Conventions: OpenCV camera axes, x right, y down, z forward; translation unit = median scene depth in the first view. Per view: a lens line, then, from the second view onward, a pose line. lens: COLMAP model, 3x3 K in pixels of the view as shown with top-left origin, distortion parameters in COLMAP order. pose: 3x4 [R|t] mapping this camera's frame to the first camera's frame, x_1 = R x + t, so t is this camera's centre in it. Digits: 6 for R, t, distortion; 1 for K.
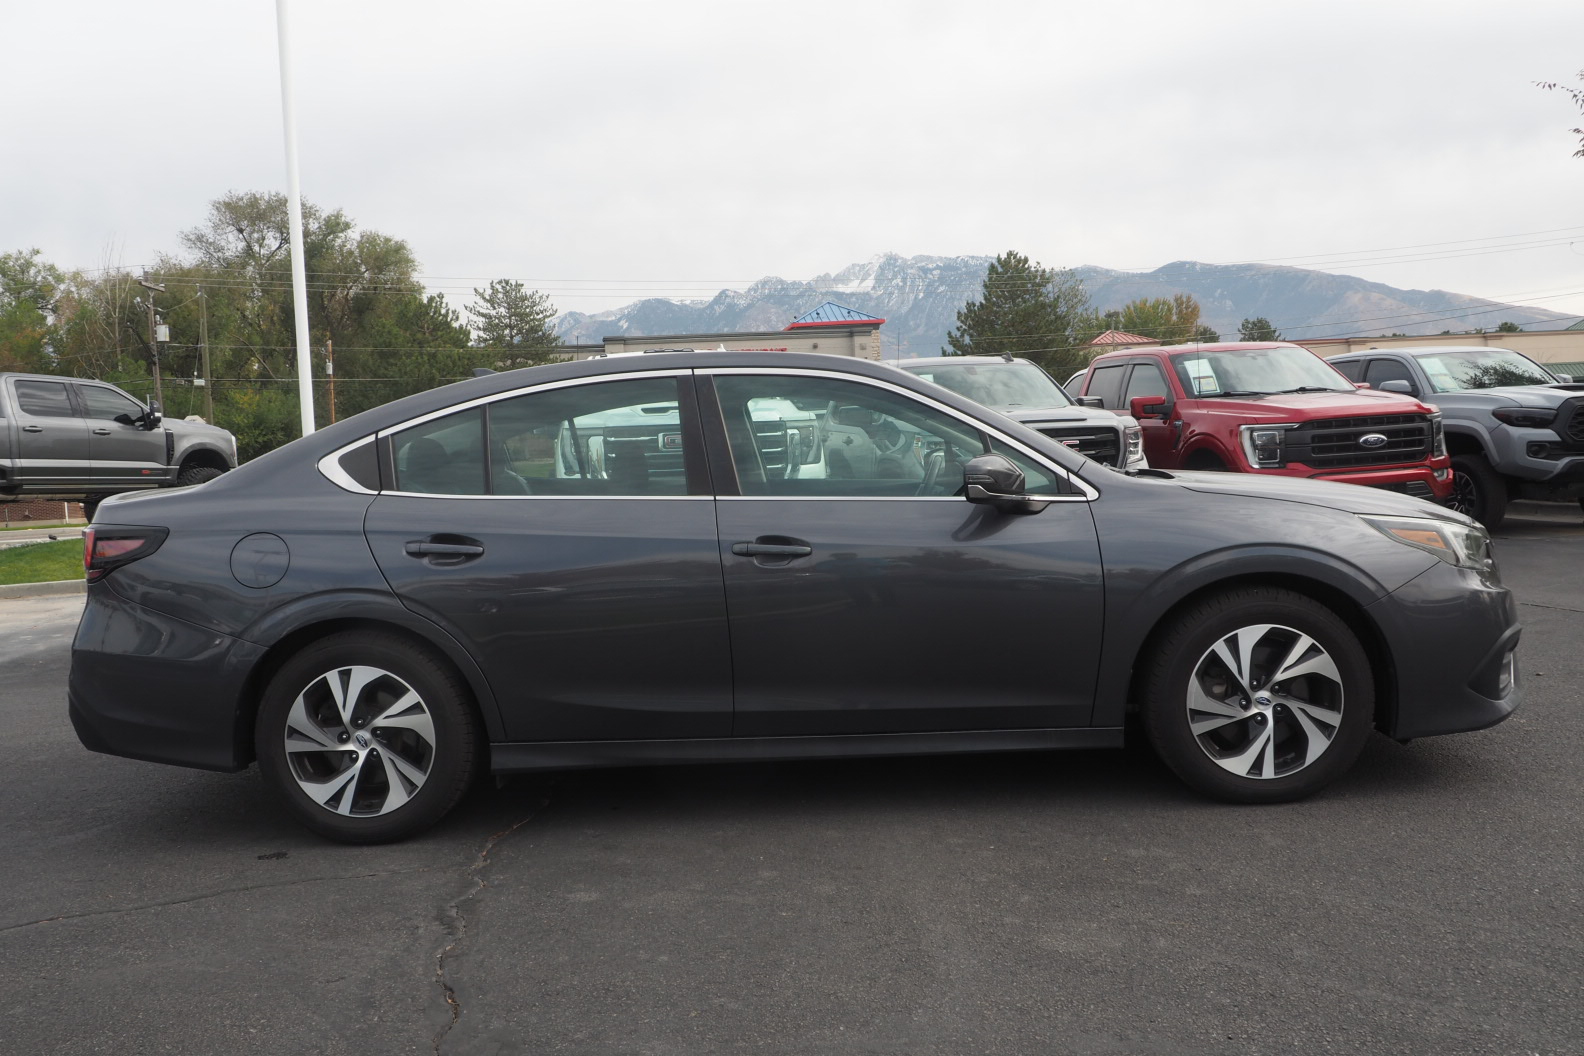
lens RADIAL K [[1317.1, 0, 792.0], [0, 1317.1, 528.0], [0, 0, 1]] dist [-0.010179, -0.005516]
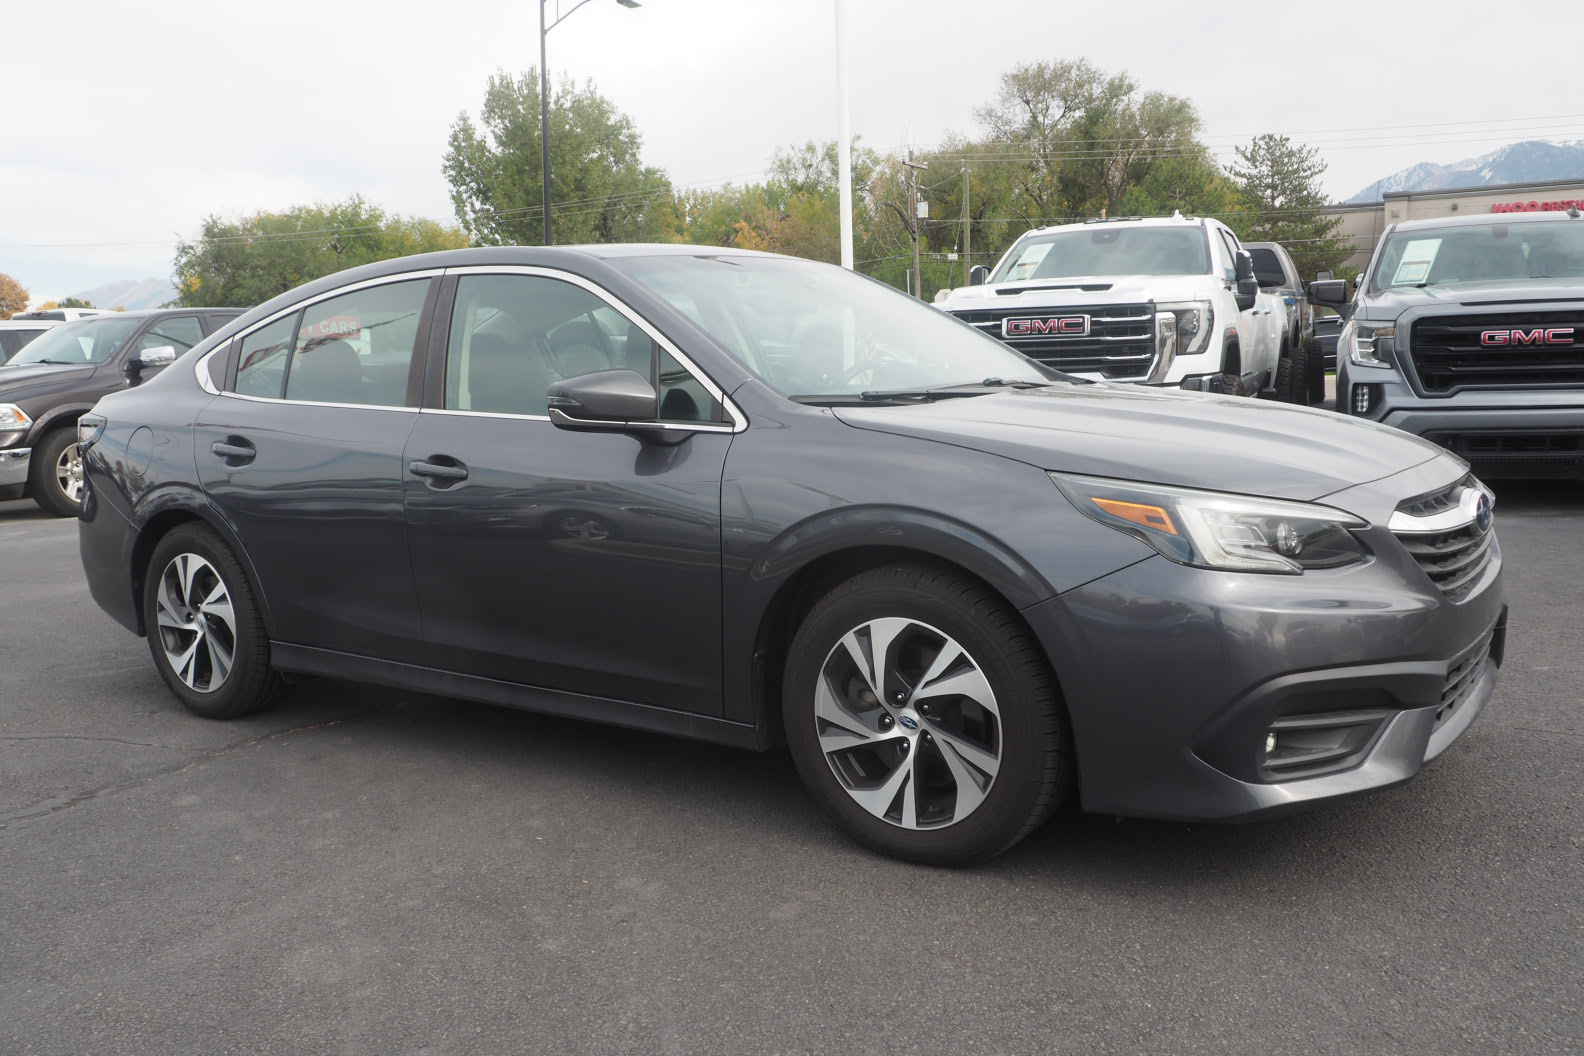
lens RADIAL K [[1355.2, 0, 792.0], [0, 1355.2, 528.0], [0, 0, 1]] dist [-0.013820, -0.003570]
pose [[0.831893, 0.085067, -0.548377, 0.690298], [-0.033684, 0.994099, 0.103110, -0.047915], [0.553912, -0.067305, 0.829850, 0.349284]]
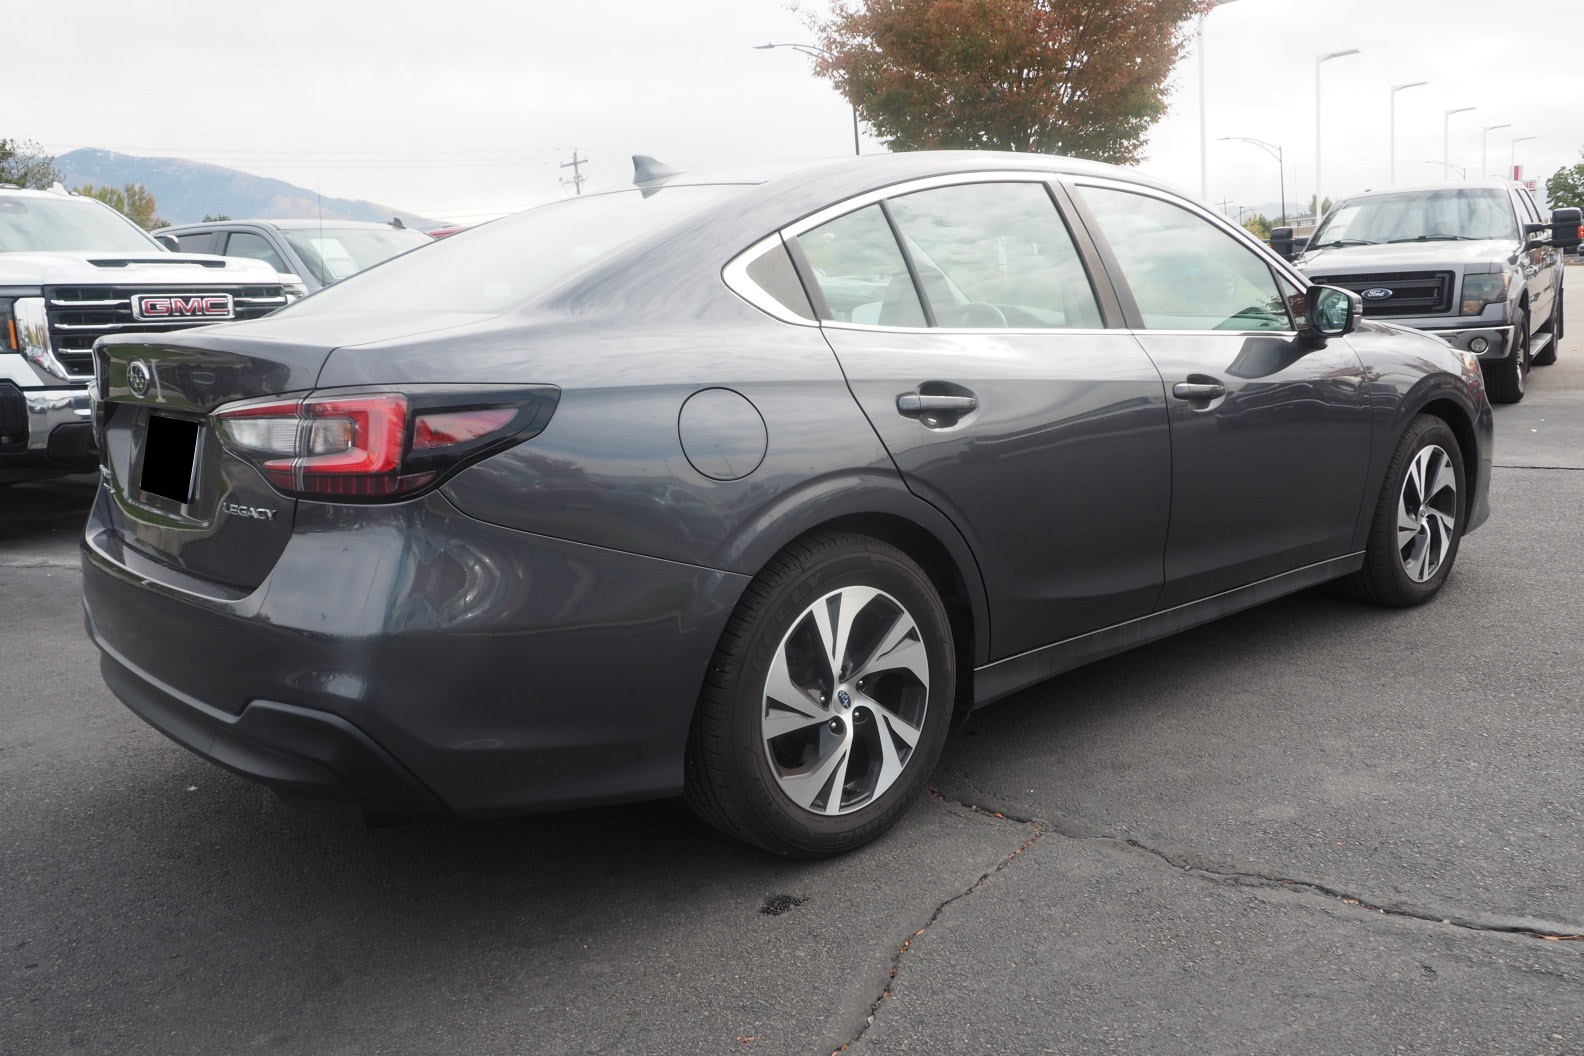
lens RADIAL K [[1317.1, 0, 792.0], [0, 1317.1, 528.0], [0, 0, 1]] dist [-0.010179, -0.005516]
pose [[0.725127, -0.096453, 0.681827, -0.793595], [0.047561, 0.994792, 0.090144, 0.014946], [-0.686971, -0.032937, 0.725938, 0.540884]]
